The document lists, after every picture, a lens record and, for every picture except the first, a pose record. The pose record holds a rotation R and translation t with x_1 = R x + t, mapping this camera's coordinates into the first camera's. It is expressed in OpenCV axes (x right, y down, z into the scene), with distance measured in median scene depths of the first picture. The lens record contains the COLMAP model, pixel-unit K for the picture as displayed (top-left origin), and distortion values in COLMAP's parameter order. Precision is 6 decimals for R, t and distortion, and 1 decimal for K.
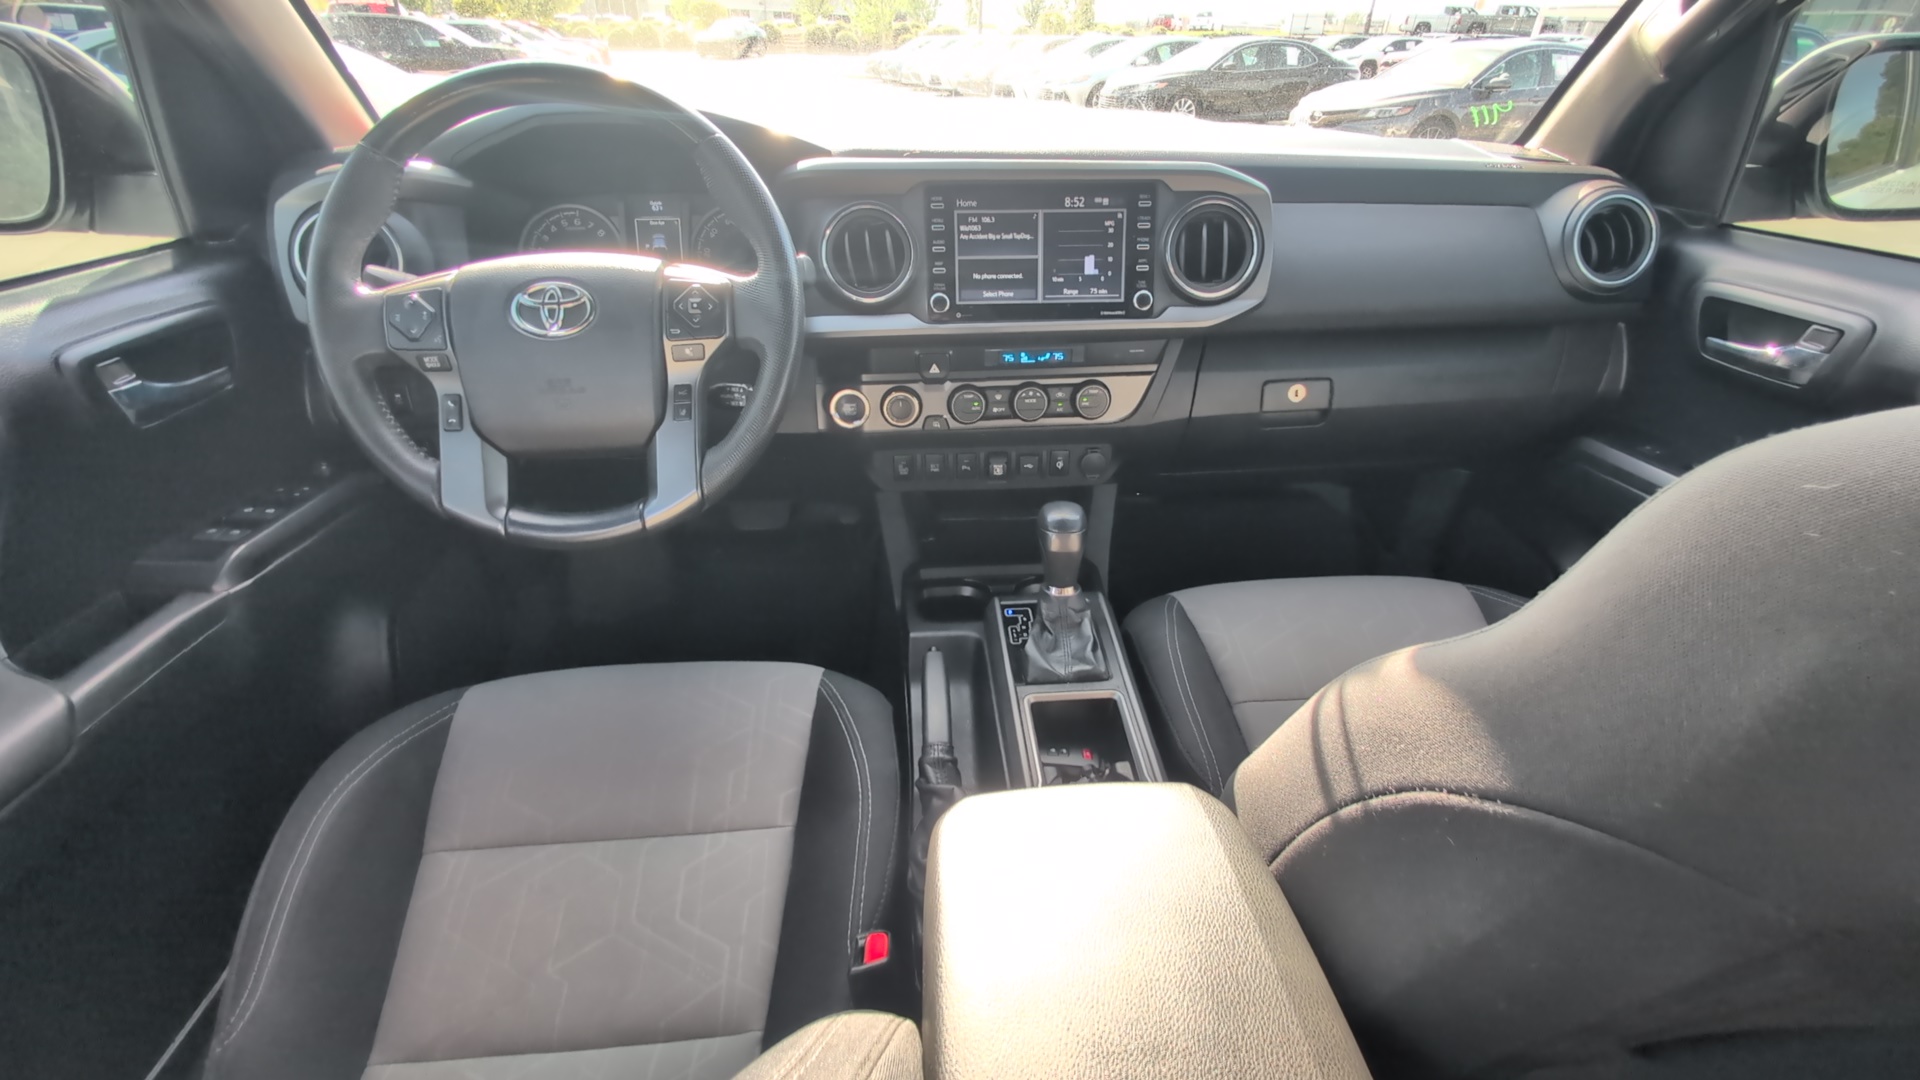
lens RADIAL K [[815.4, 0, 960.0], [0, 815.4, 540.0], [0, 0, 1]] dist [0.029032, 0.000011]
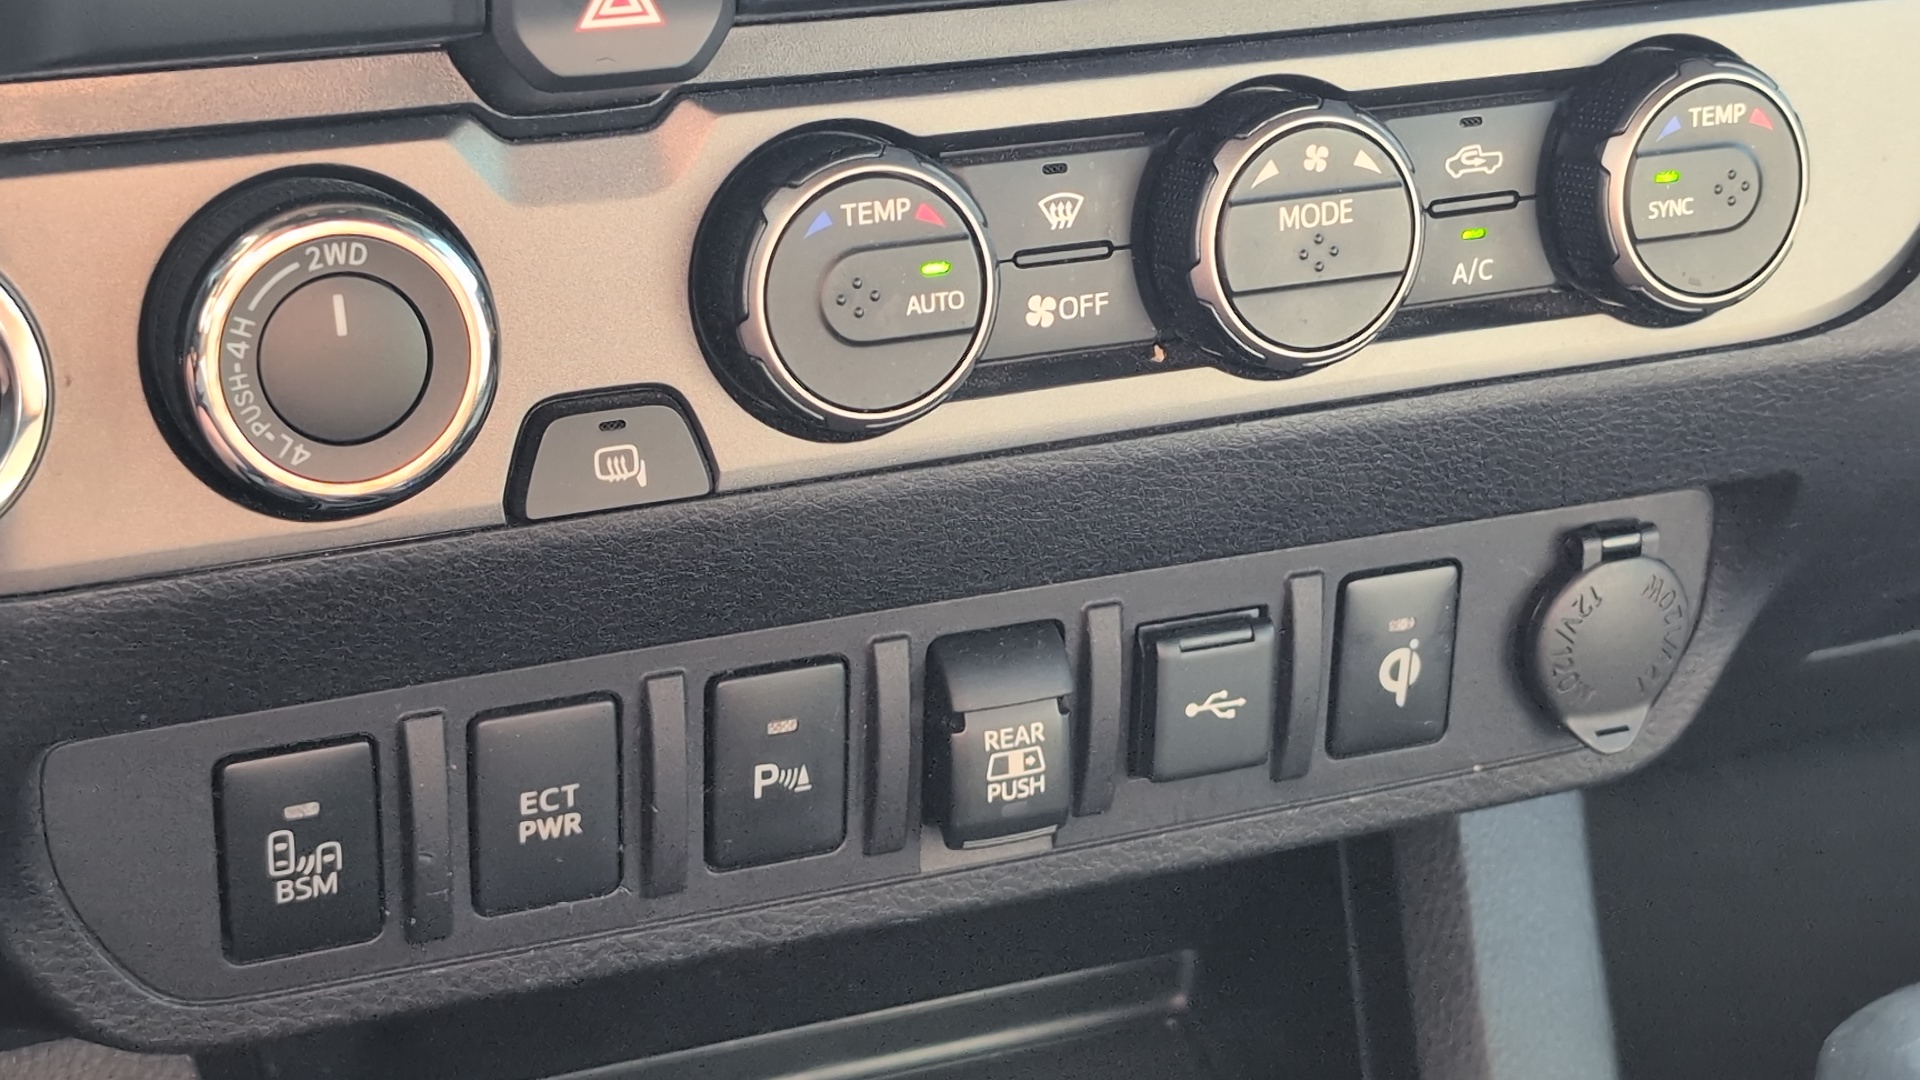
lens RADIAL K [[3318.0, 0, 960.0], [0, 3318.0, 540.0], [0, 0, 1]] dist [0.403910, -2.356657]
pose [[0.933586, -0.104871, 0.342666, -0.153809], [0.147466, 0.983934, -0.100639, -0.072814], [-0.326606, 0.144487, 0.934051, 0.519007]]
